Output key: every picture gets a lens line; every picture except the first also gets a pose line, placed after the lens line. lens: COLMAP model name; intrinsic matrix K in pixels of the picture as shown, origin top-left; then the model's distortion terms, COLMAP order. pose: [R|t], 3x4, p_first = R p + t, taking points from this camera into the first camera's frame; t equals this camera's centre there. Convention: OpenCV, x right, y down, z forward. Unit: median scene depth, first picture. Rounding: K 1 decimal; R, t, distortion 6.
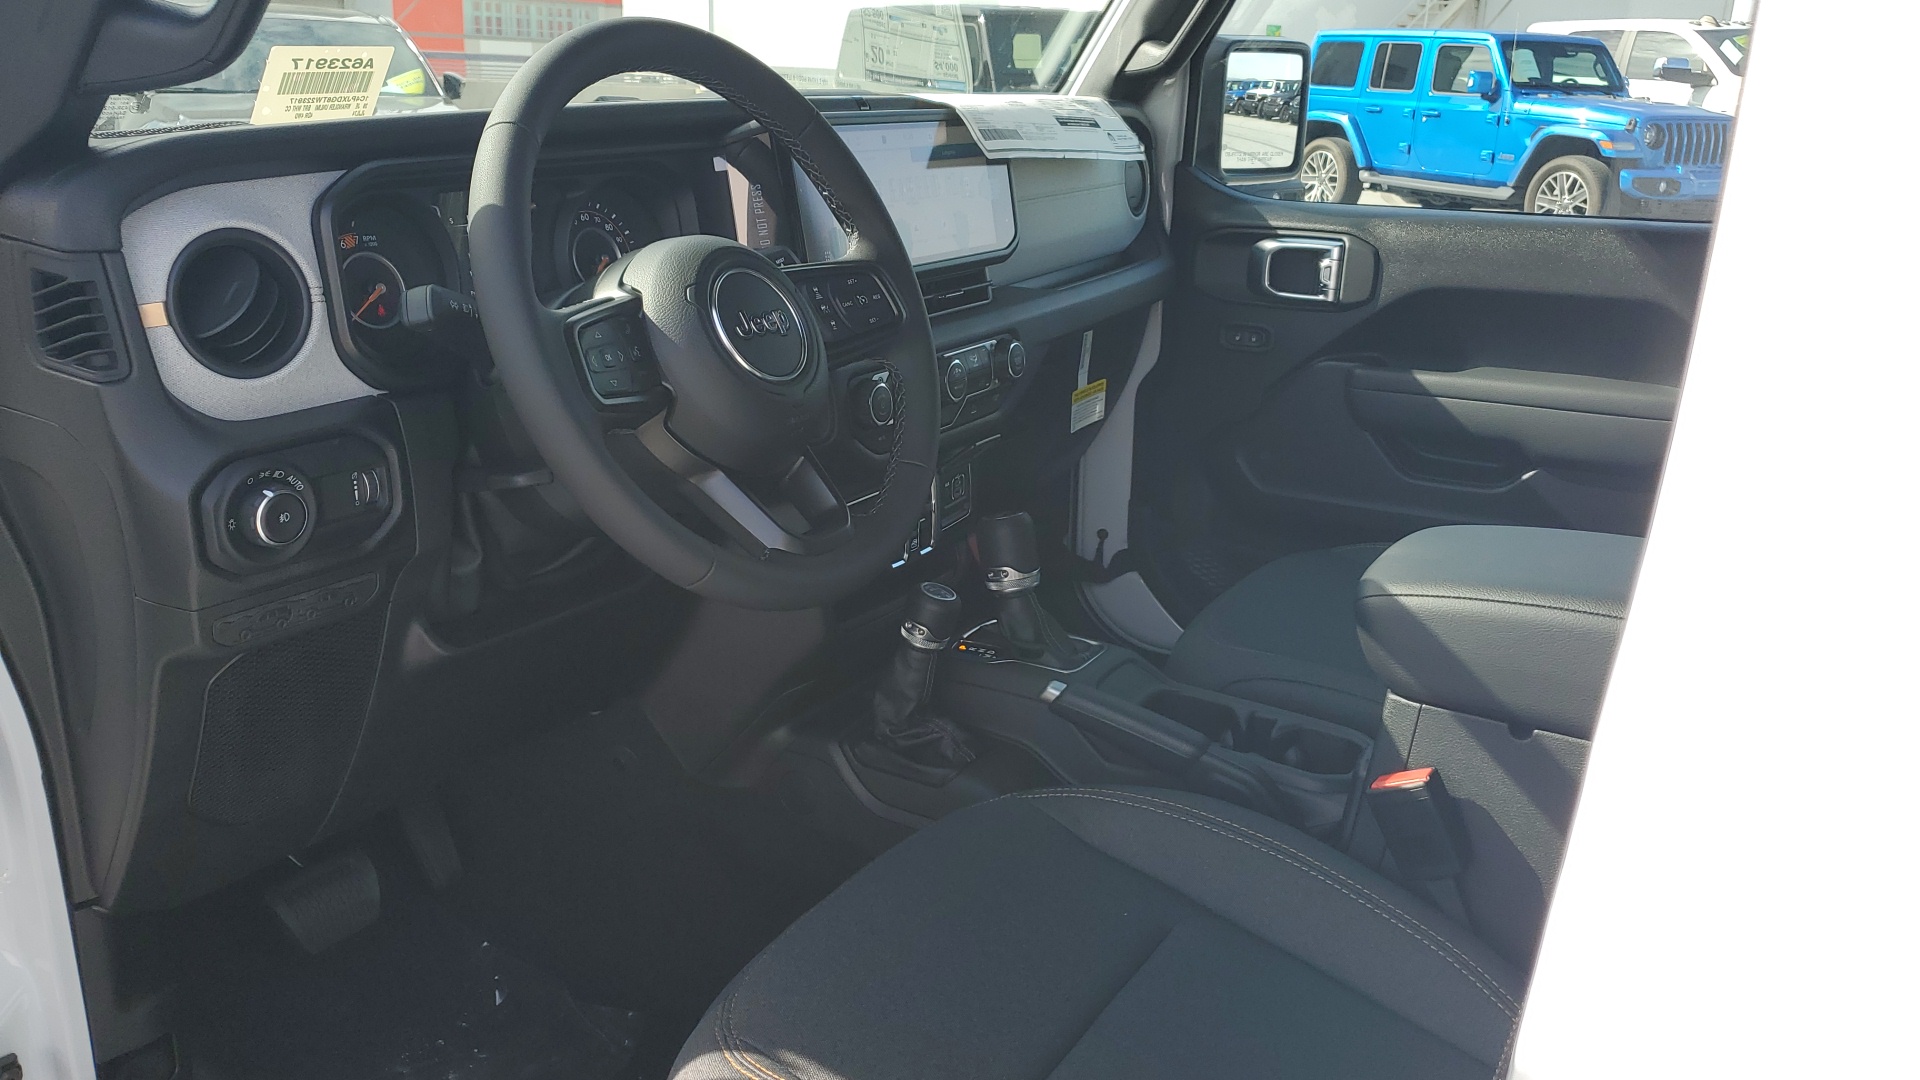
lens RADIAL K [[1524.7, 0, 972.2], [0, 1524.7, 530.9], [0, 0, 1]] dist [0.054823, -0.057820]
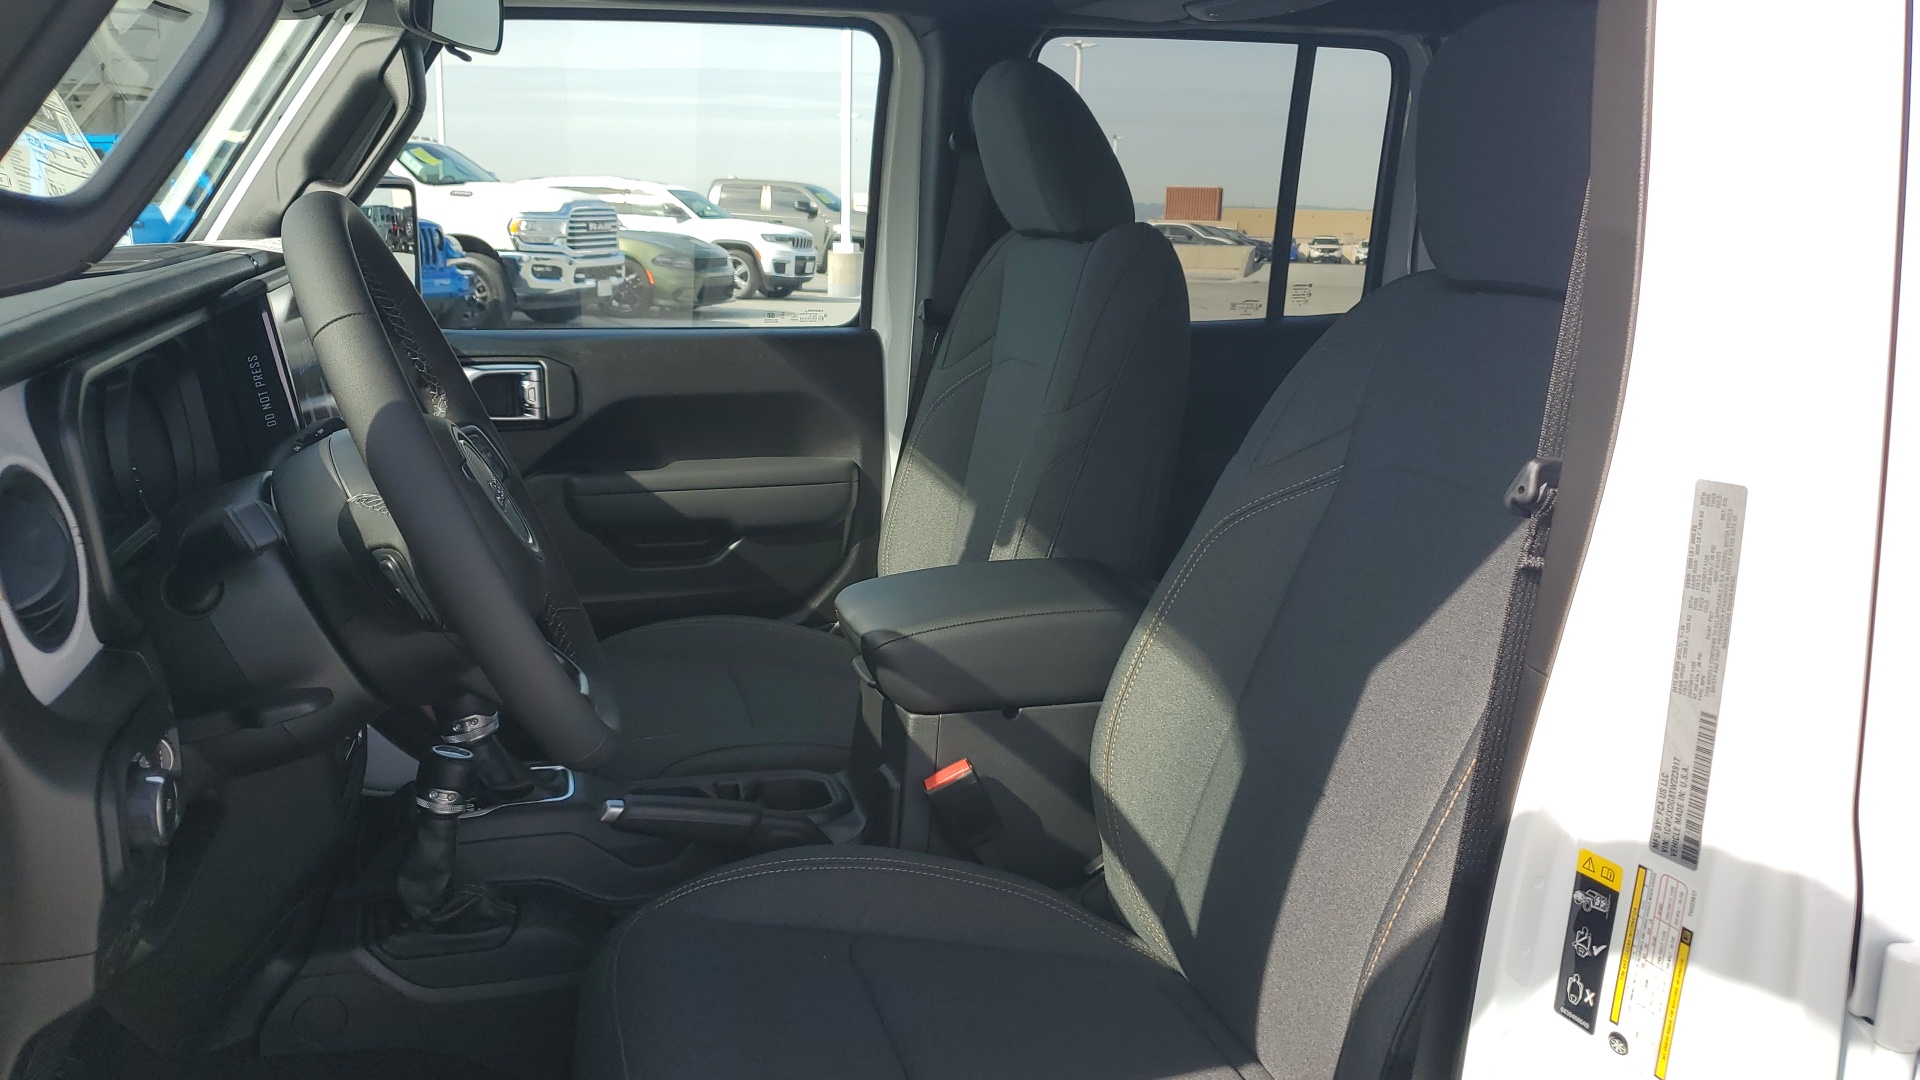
lens RADIAL K [[1524.7, 0, 968.3], [0, 1524.7, 547.9], [0, 0, 1]] dist [0.054823, -0.057820]
pose [[0.676012, -0.175356, 0.715722, -0.353089], [0.213070, 0.976300, 0.037950, -0.040161], [-0.705414, 0.126844, 0.697354, 0.054164]]
